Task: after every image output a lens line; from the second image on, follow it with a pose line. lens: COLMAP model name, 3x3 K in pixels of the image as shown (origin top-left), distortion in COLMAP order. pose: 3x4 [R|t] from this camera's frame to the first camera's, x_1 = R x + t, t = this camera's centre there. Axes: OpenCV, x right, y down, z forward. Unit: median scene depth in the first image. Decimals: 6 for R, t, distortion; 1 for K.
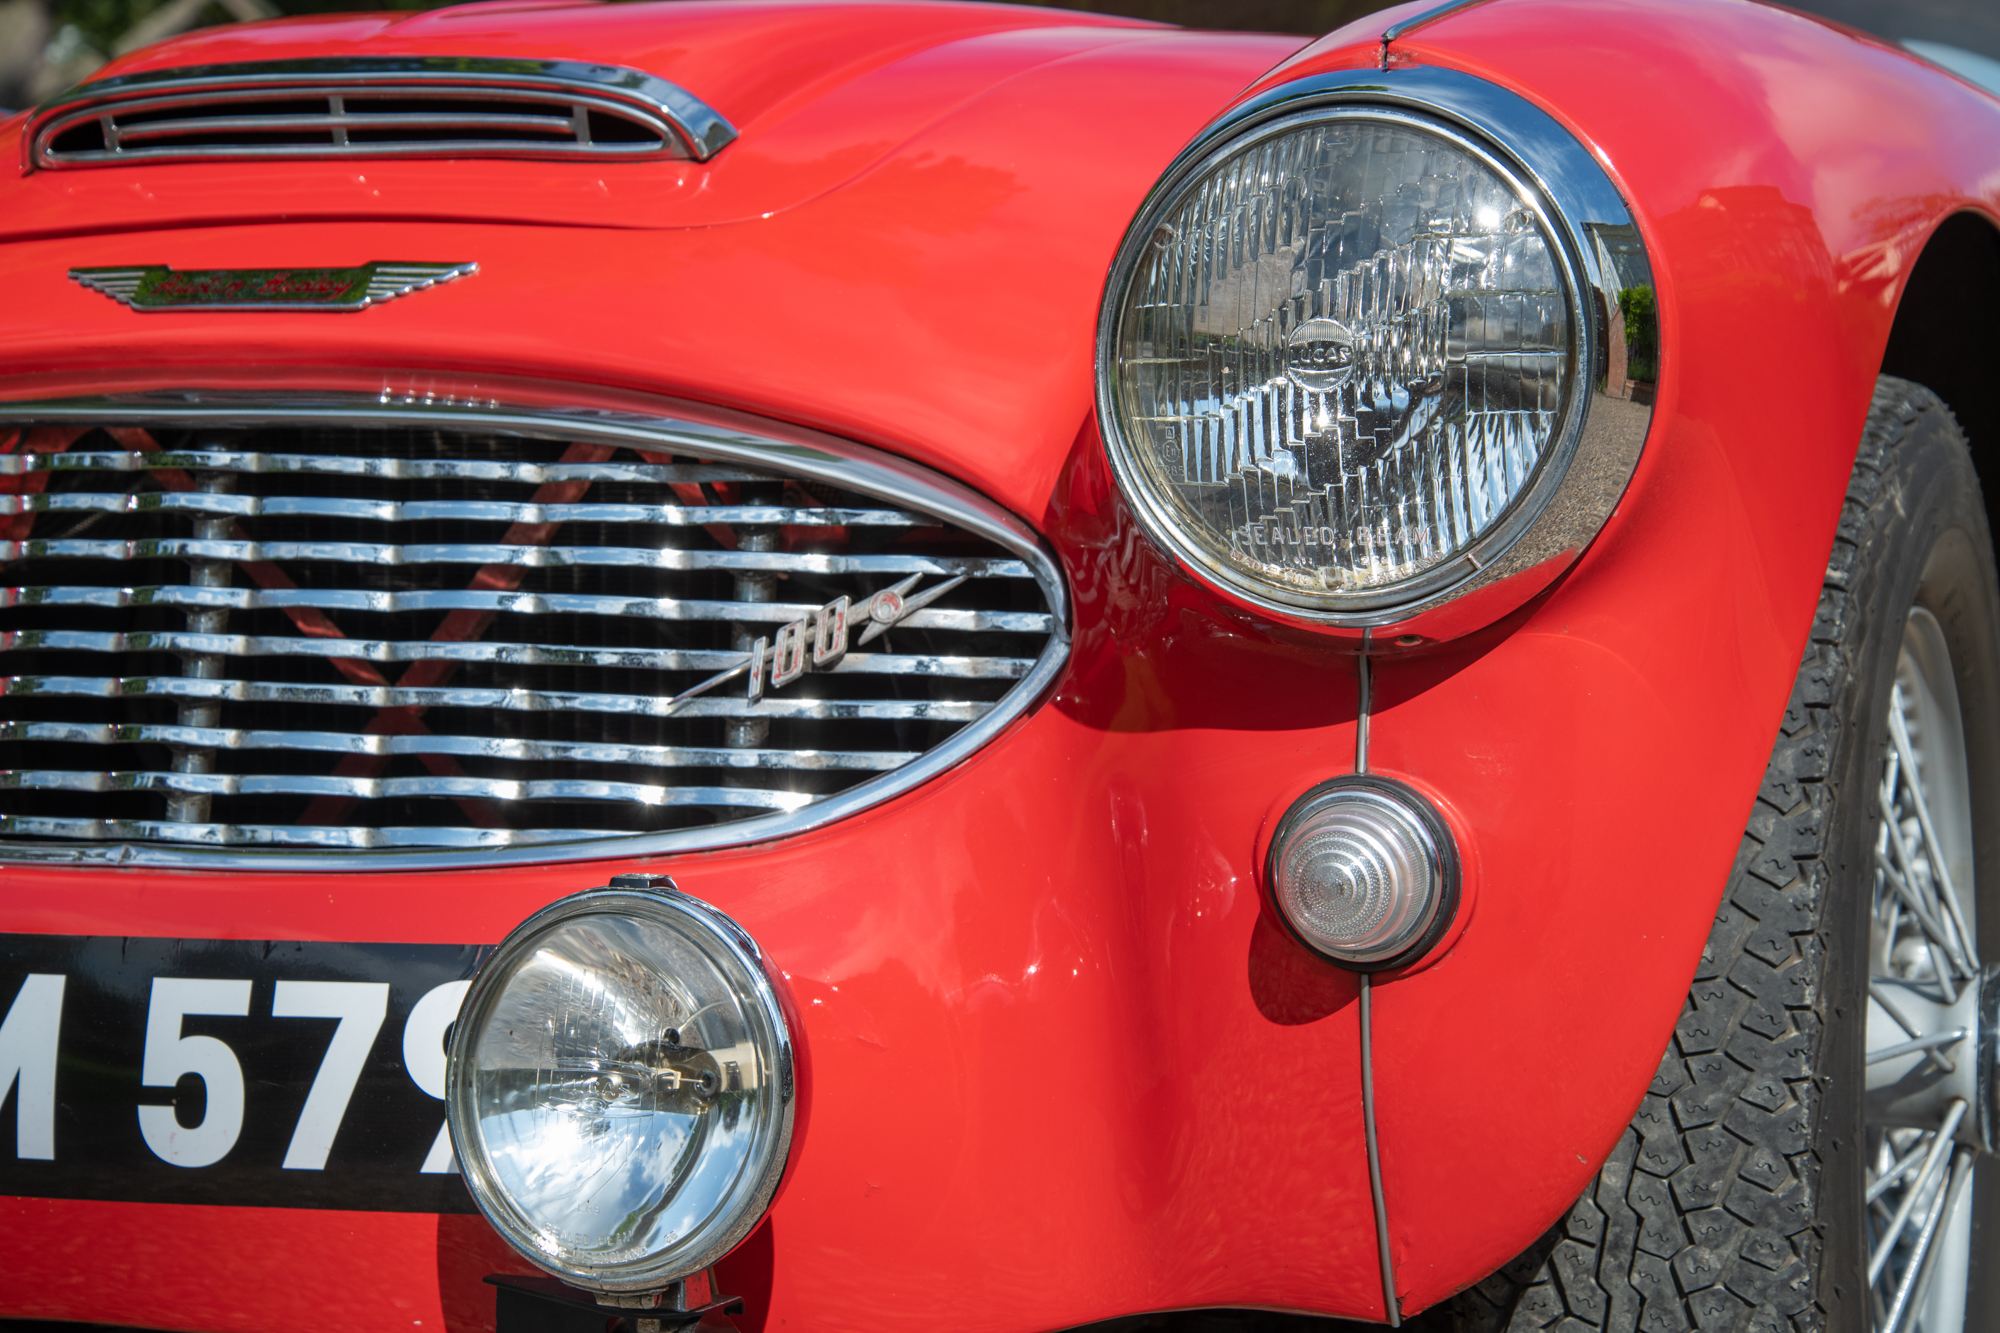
lens RADIAL K [[3540.7, 0, 1000.0], [0, 3540.7, 666.5], [0, 0, 1]] dist [0.023551, 3.096603]
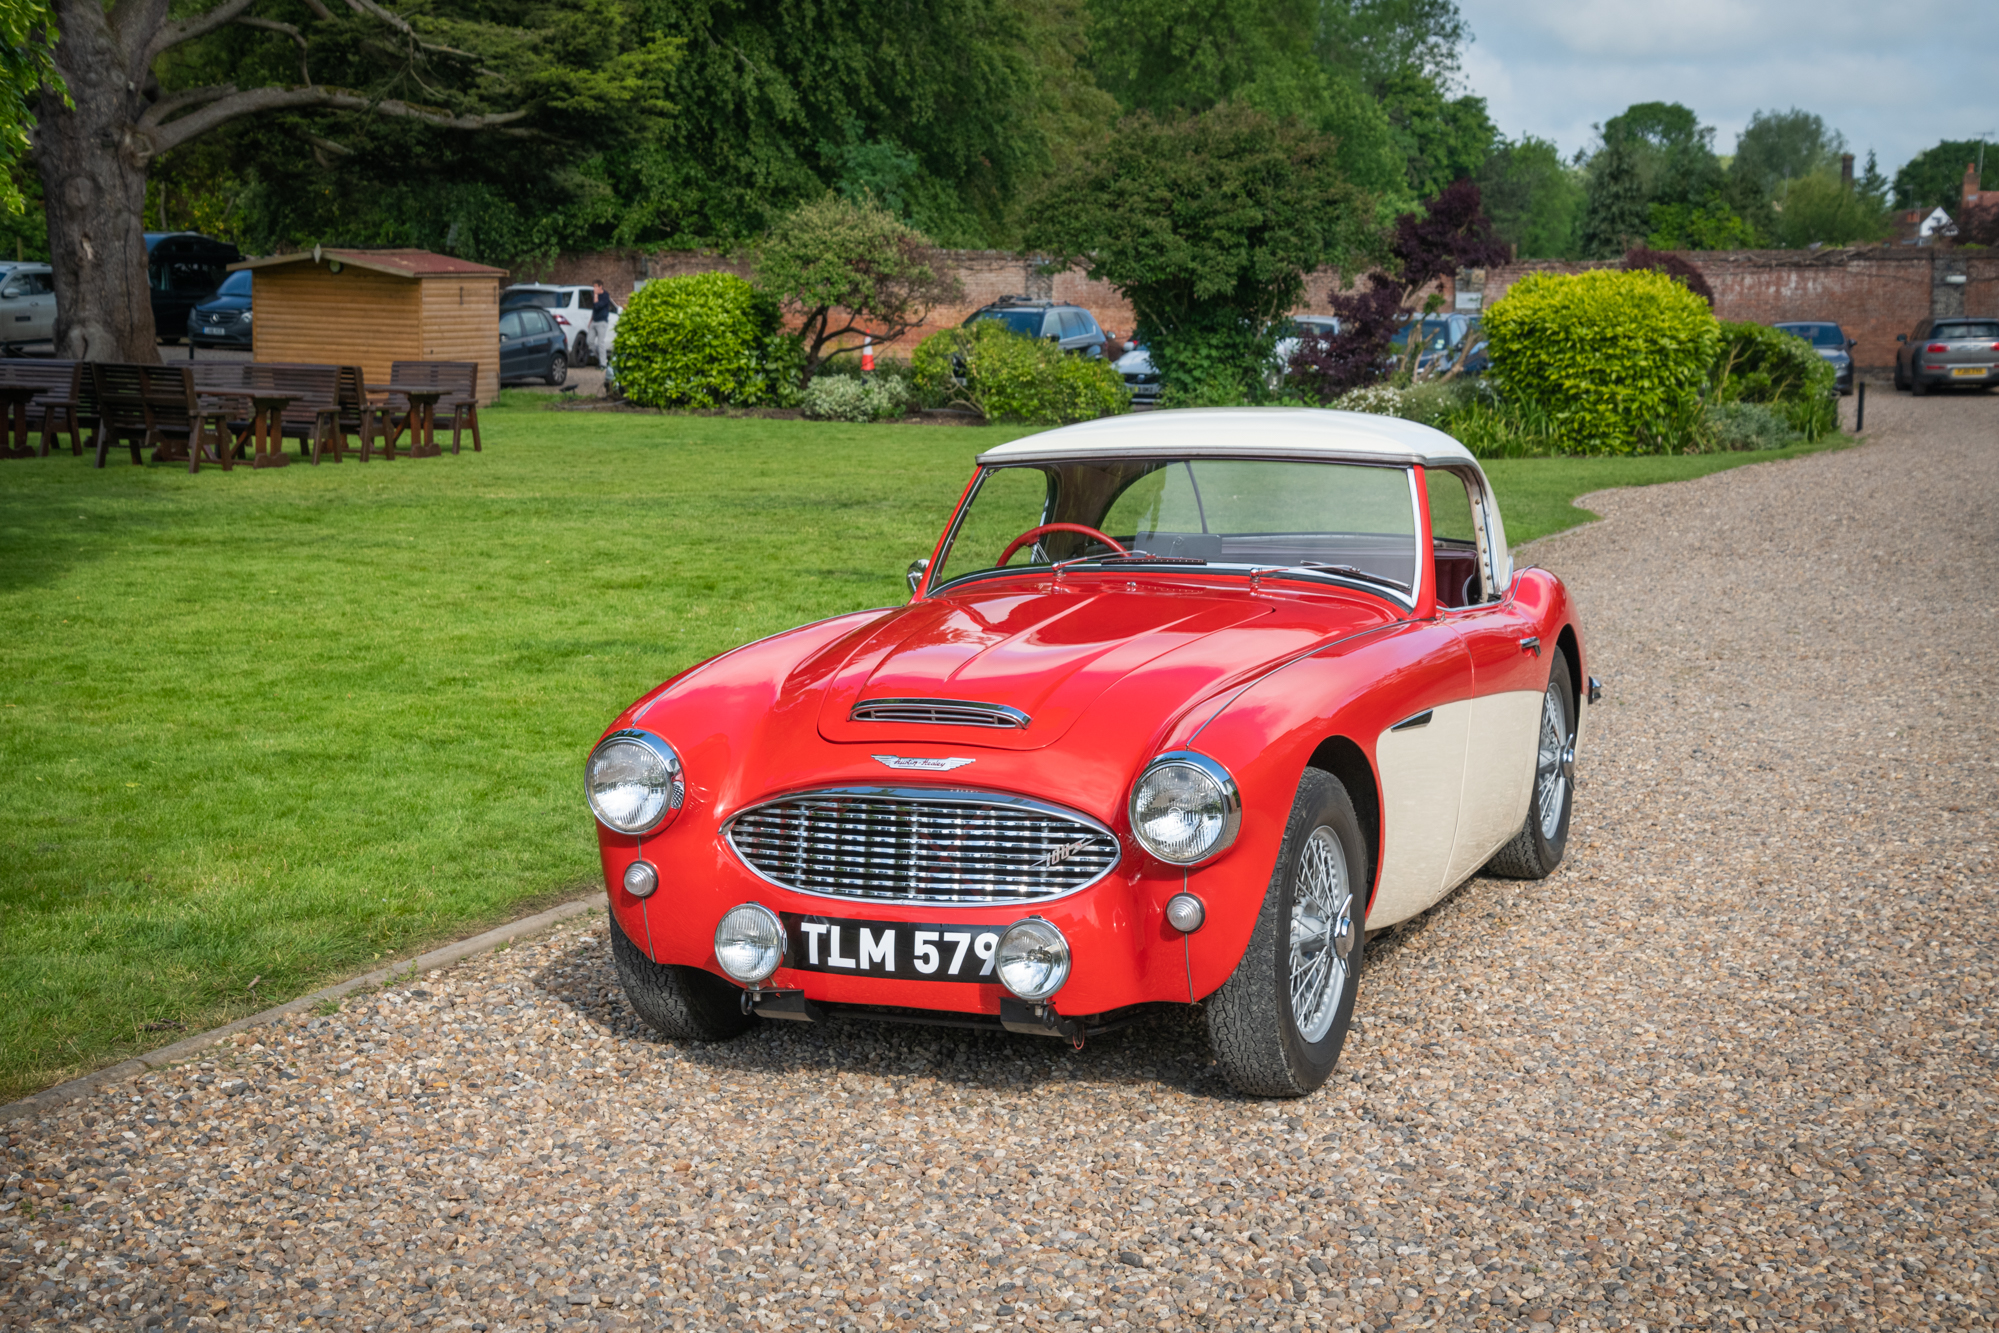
lens RADIAL K [[2748.5, 0, 999.5], [0, 2748.5, 666.5], [0, 0, 1]] dist [0.035066, 0.048842]
pose [[0.998700, -0.018338, 0.047564, -0.289714], [0.015830, 0.998490, 0.052598, -0.424716], [-0.048457, -0.051777, 0.997482, -2.423942]]
